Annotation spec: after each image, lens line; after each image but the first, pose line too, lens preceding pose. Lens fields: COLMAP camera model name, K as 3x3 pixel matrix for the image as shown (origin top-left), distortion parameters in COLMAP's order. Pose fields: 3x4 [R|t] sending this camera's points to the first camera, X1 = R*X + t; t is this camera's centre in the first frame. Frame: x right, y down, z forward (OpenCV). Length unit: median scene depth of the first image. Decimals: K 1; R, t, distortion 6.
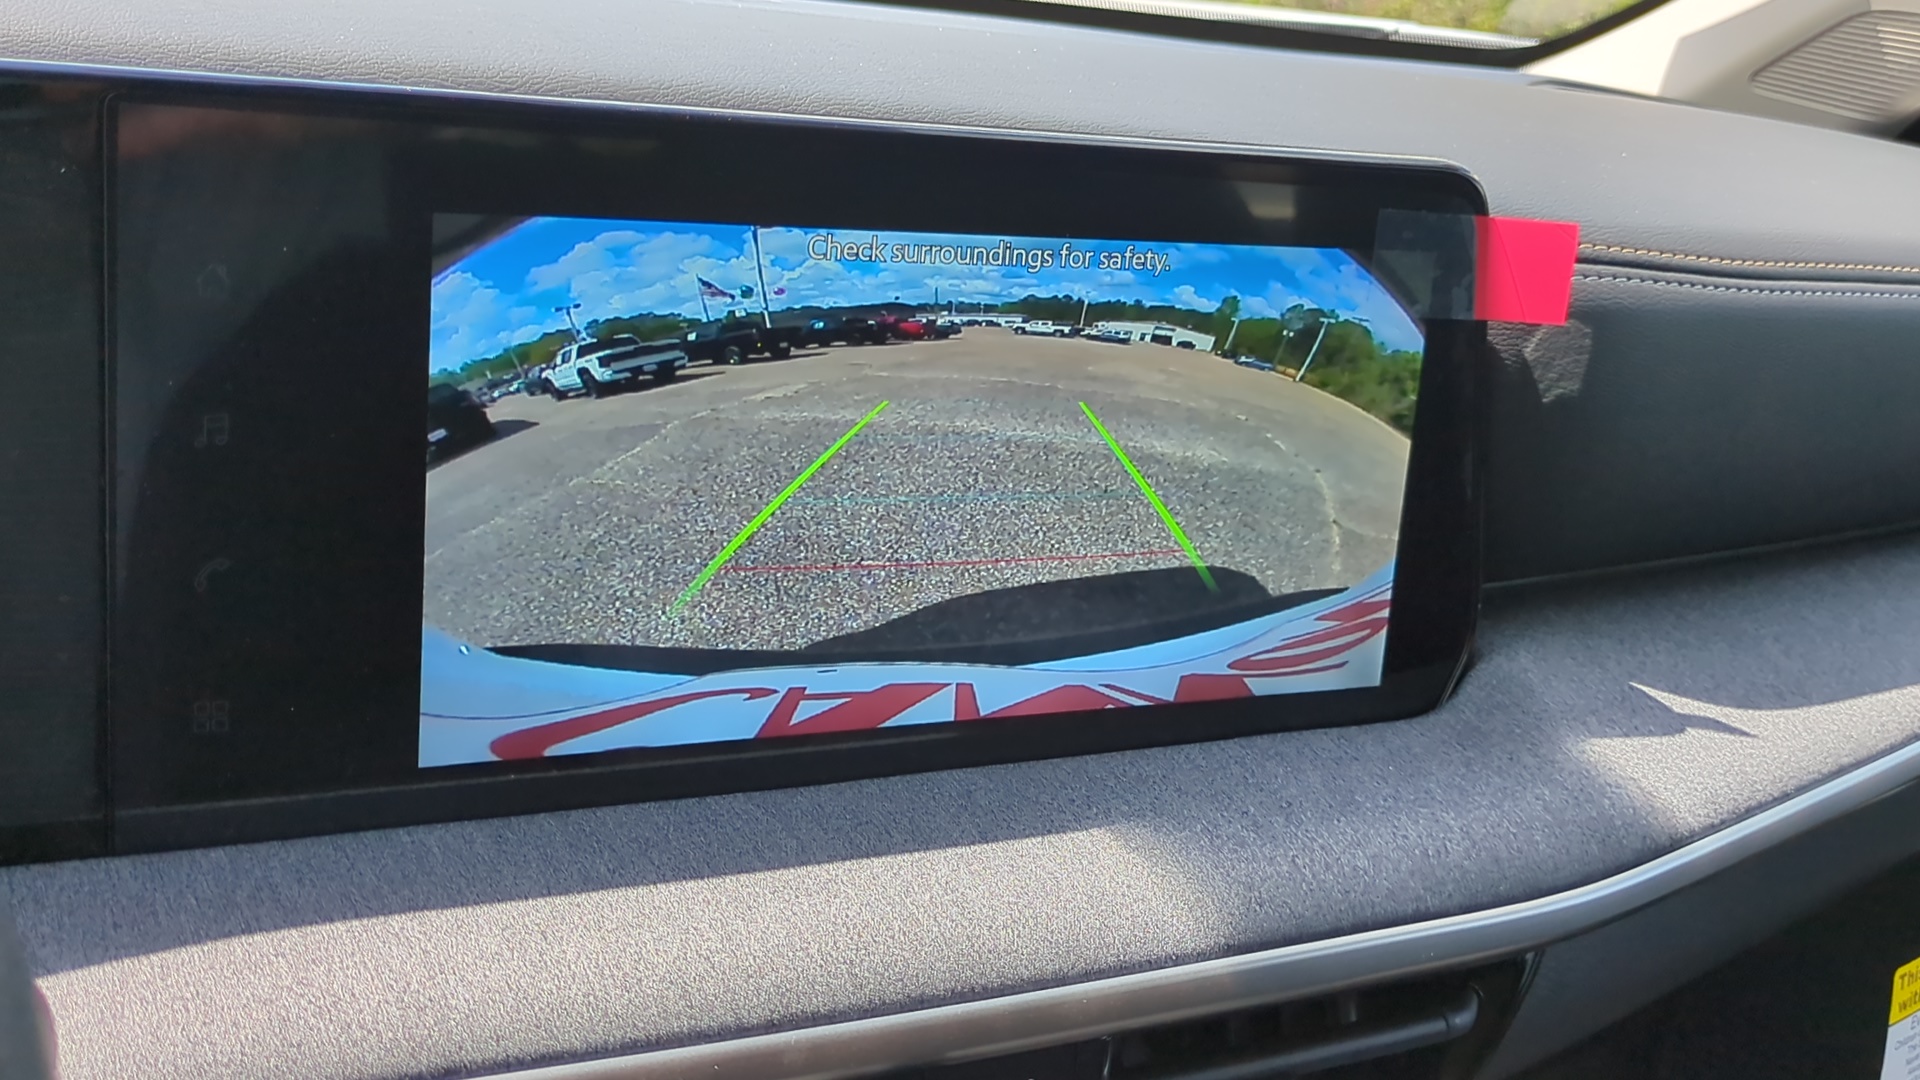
lens RADIAL K [[2104.4, 0, 960.0], [0, 2104.4, 540.0], [0, 0, 1]] dist [0.110516, -0.408147]
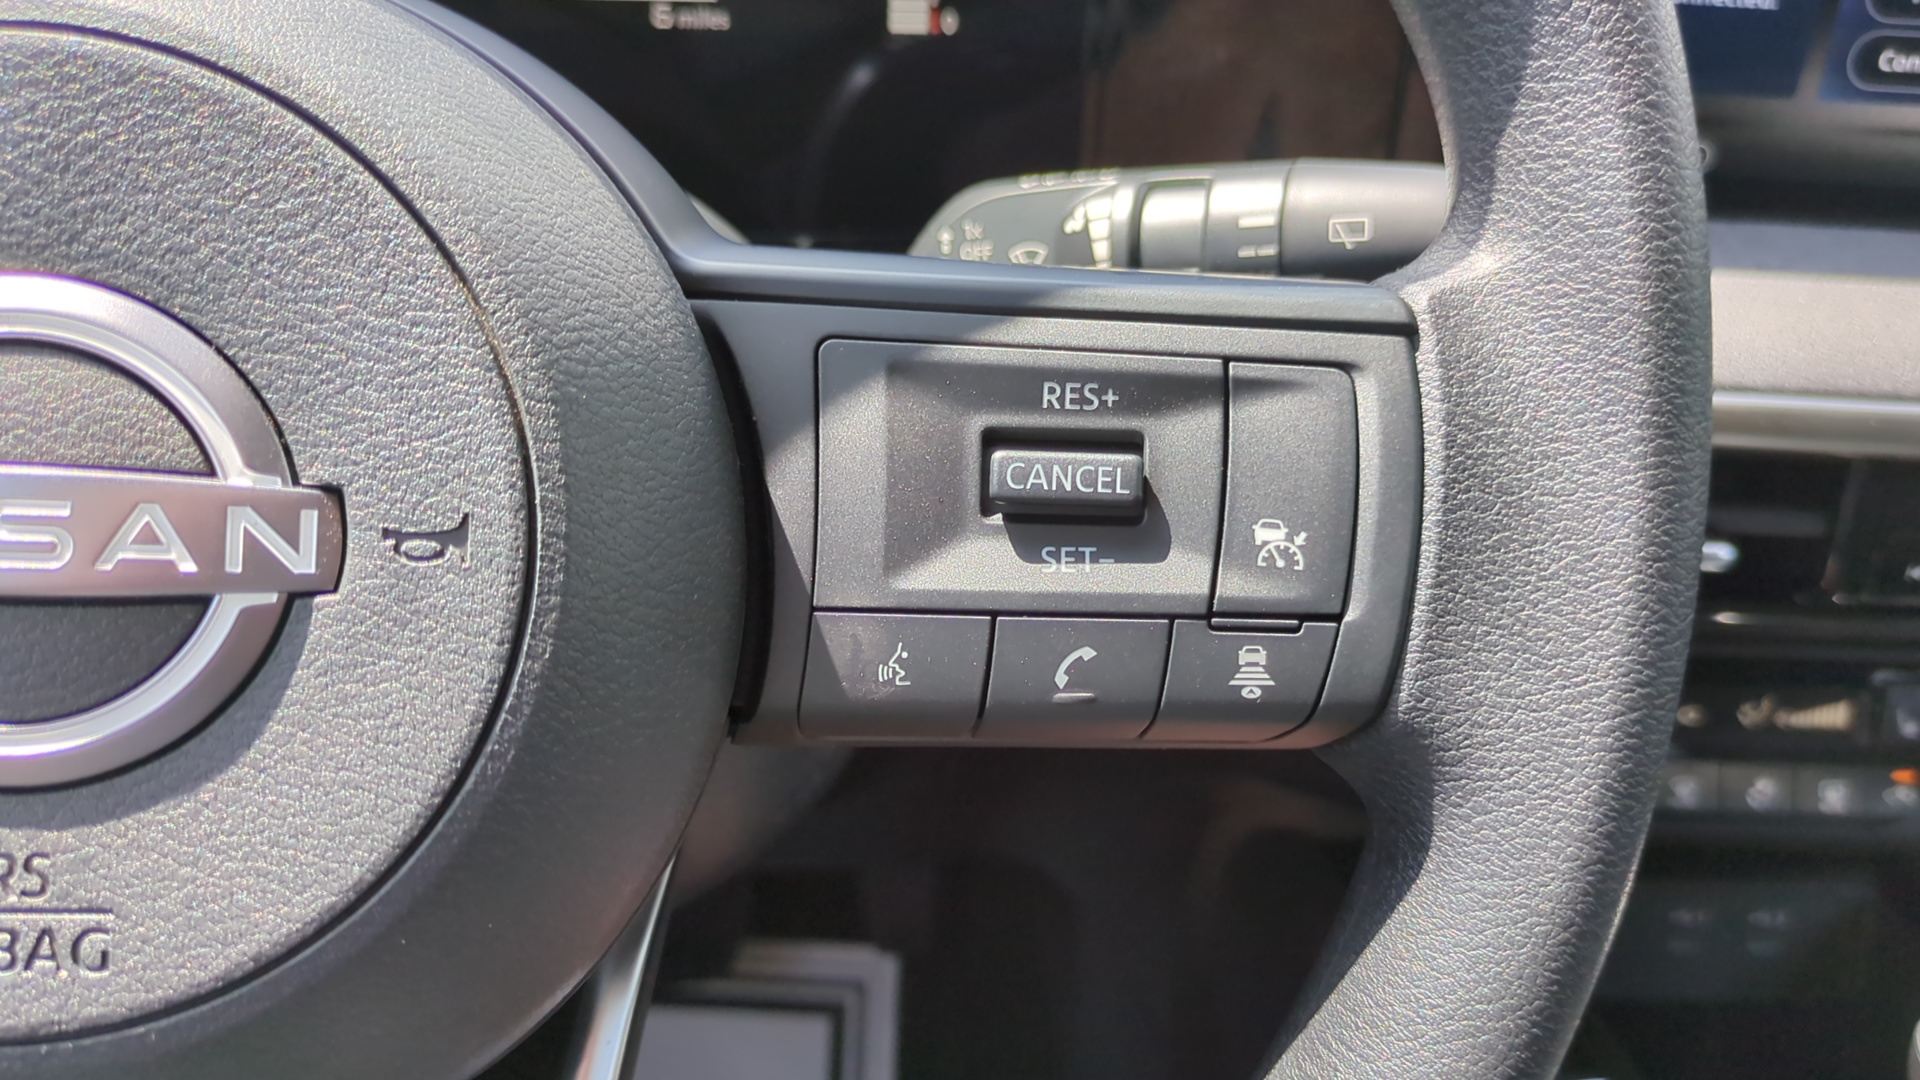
lens RADIAL K [[1704.0, 0, 960.0], [0, 1704.0, 540.0], [0, 0, 1]] dist [-0.011700, -0.008510]
pose [[0.901550, 0.154058, -0.404318, -0.133354], [-0.079199, 0.977434, 0.195834, 0.122125], [0.425364, -0.144533, 0.893407, -0.062987]]
